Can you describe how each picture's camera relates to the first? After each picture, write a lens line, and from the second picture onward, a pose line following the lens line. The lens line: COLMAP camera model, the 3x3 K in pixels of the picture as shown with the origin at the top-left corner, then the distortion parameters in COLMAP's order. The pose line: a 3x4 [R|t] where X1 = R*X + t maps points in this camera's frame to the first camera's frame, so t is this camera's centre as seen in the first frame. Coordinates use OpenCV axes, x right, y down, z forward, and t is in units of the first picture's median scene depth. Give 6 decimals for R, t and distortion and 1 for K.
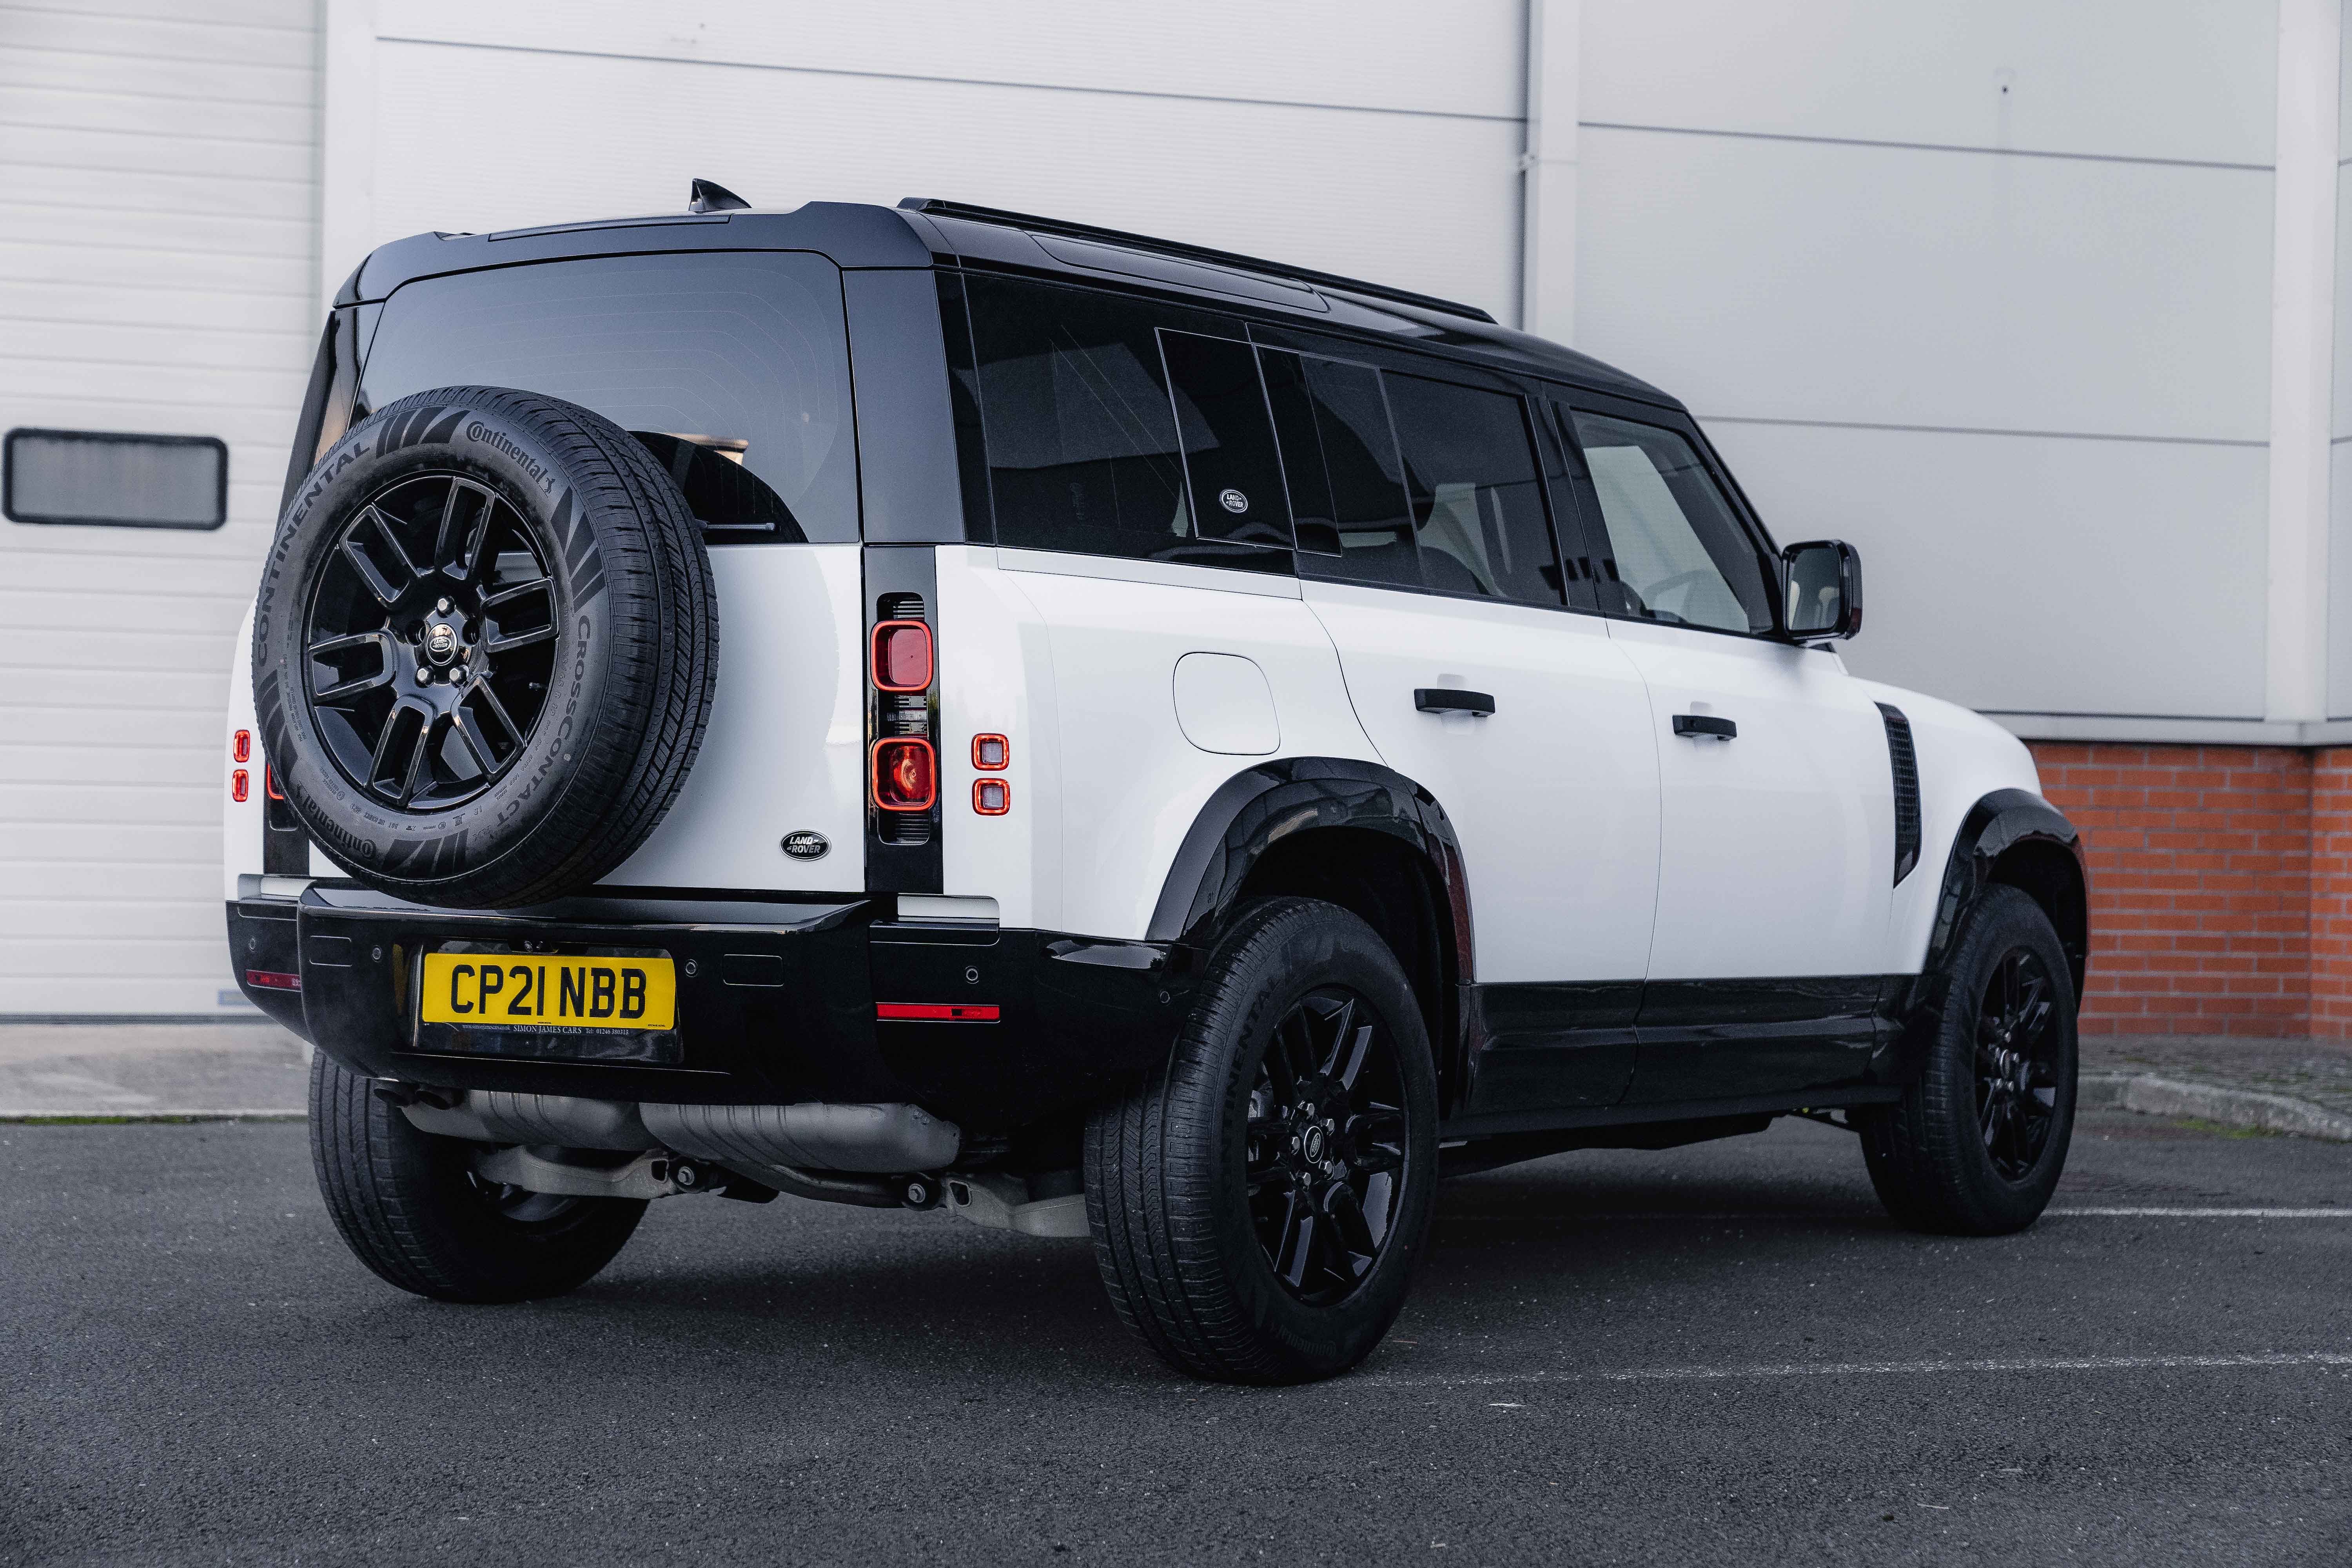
lens RADIAL K [[4068.3, 0, 1176.0], [0, 4068.3, 784.0], [0, 0, 1]] dist [0.109078, -0.377342]
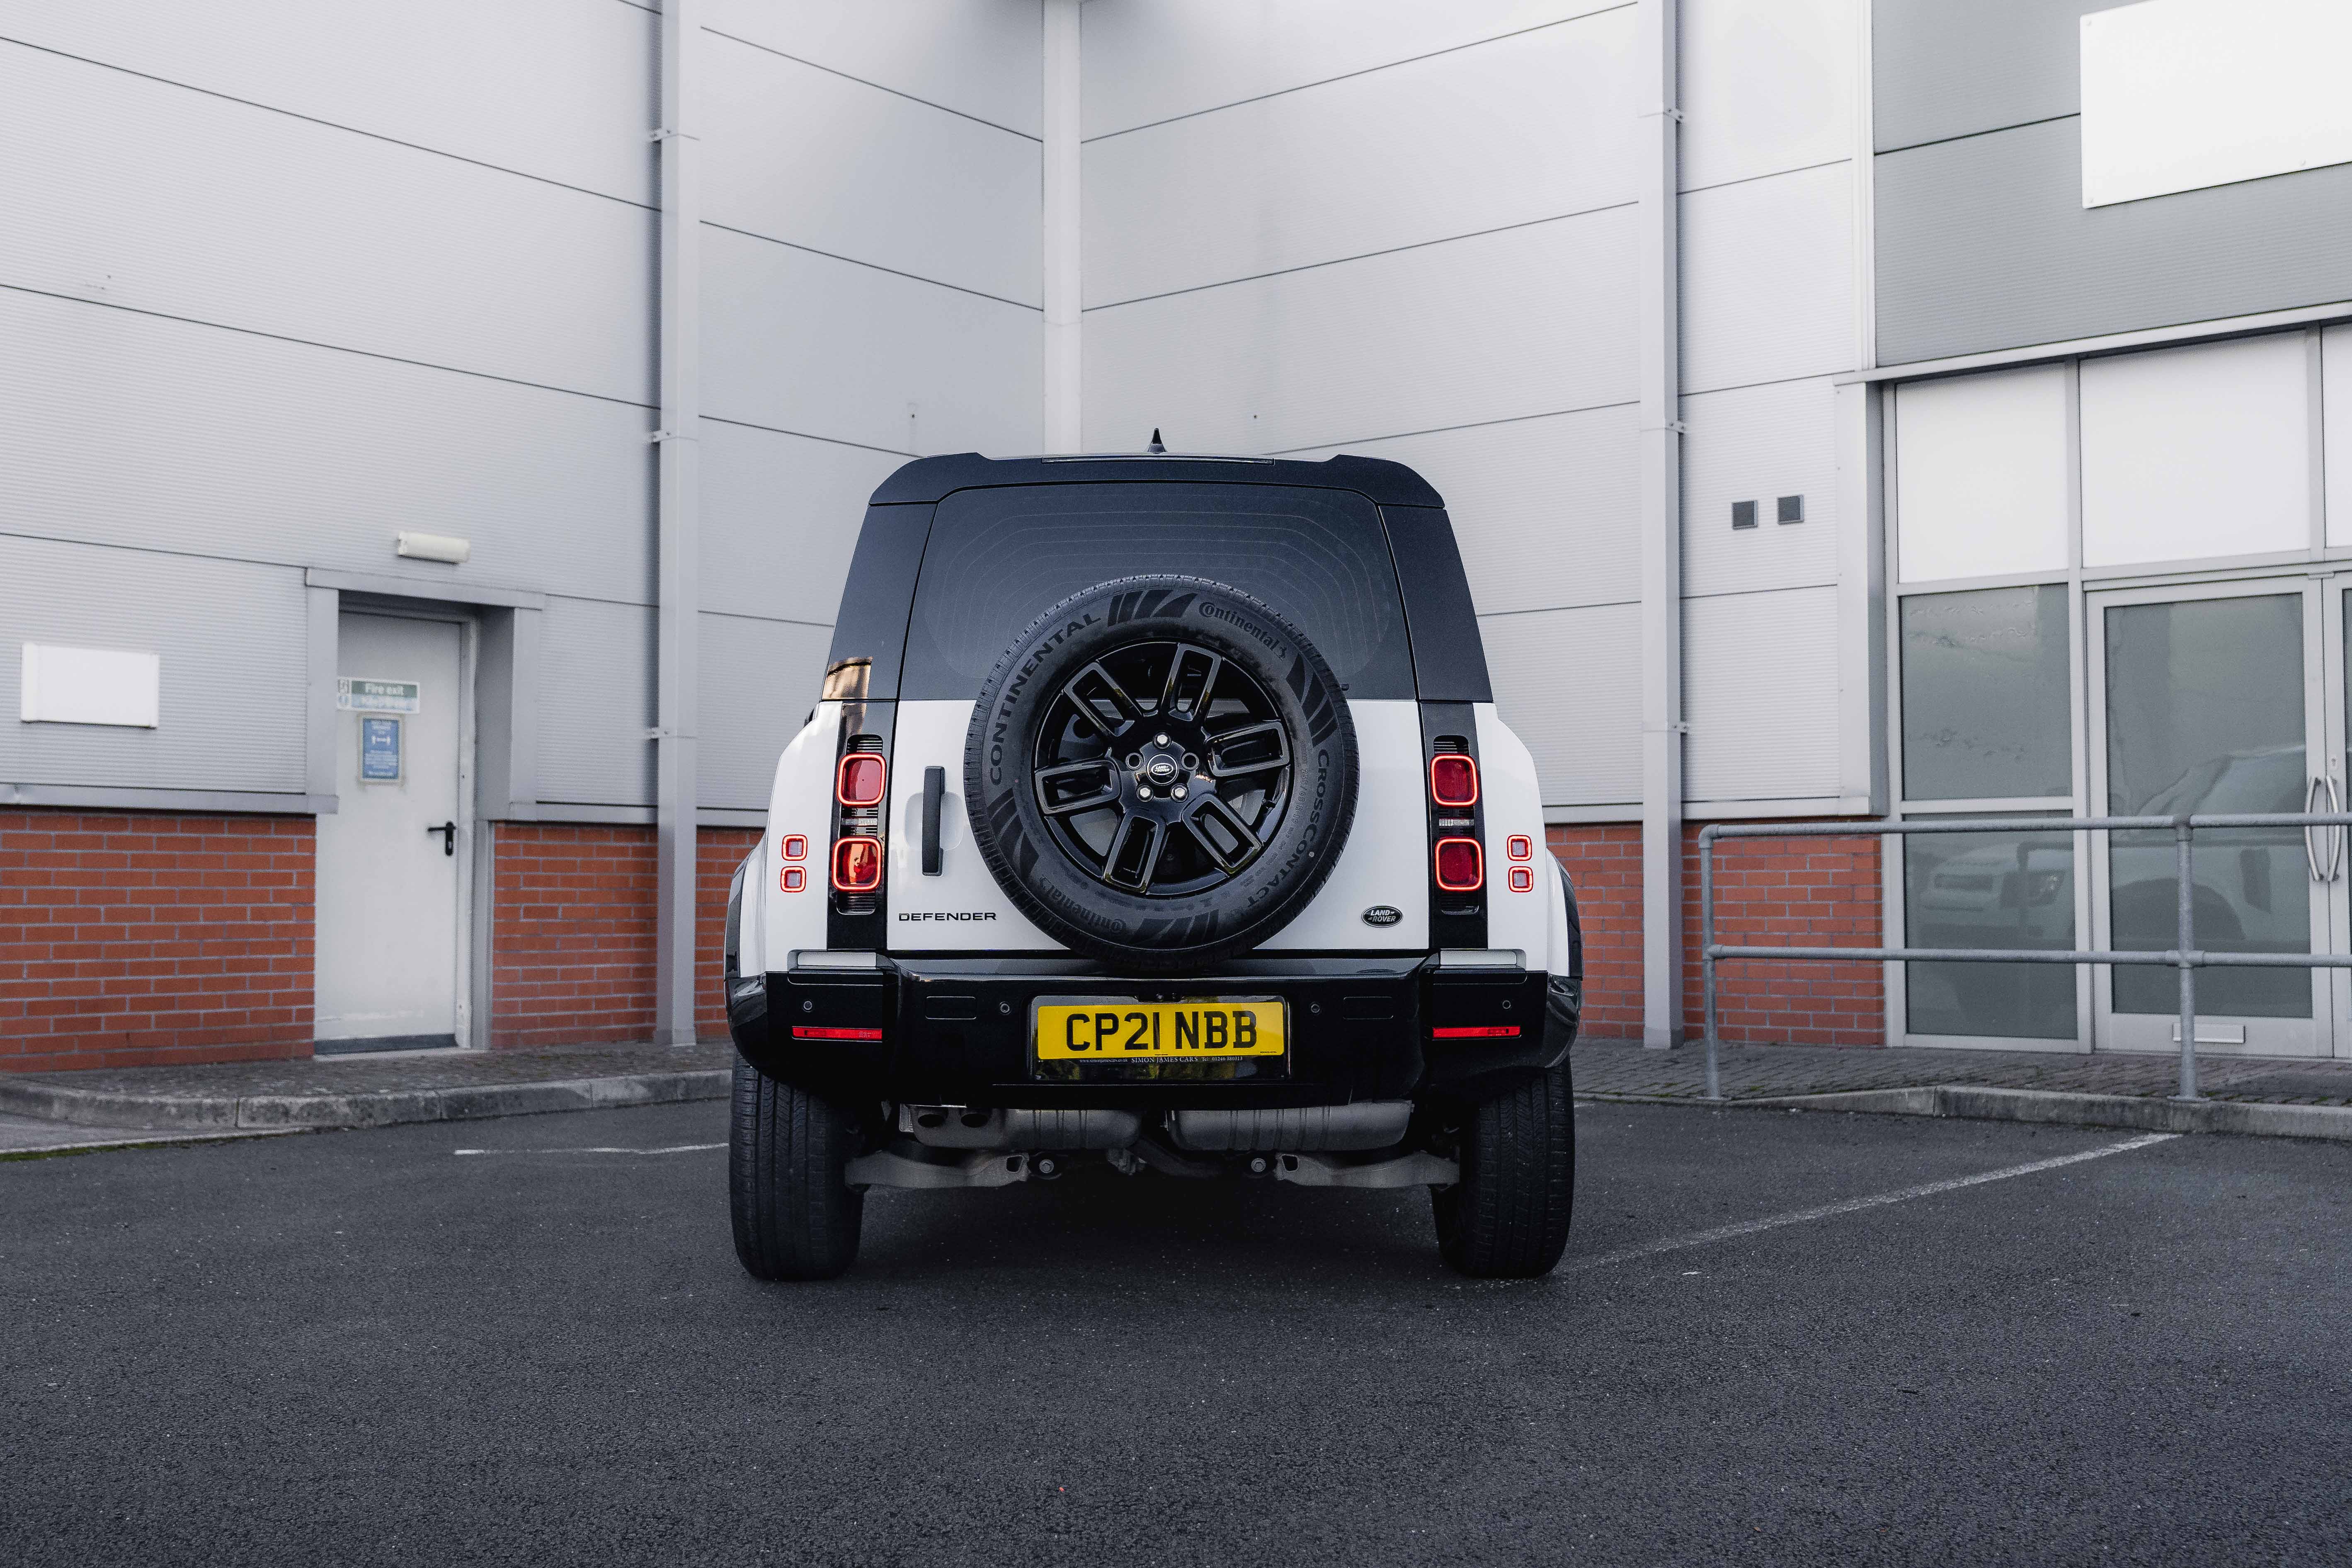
lens RADIAL K [[2609.7, 0, 1176.0], [0, 2609.7, 784.0], [0, 0, 1]] dist [0.024140, 0.057781]
pose [[0.823275, 0.006062, 0.567611, -0.633171], [0.010237, 0.999622, -0.025524, -0.007697], [-0.567551, 0.026824, 0.822901, 0.294957]]
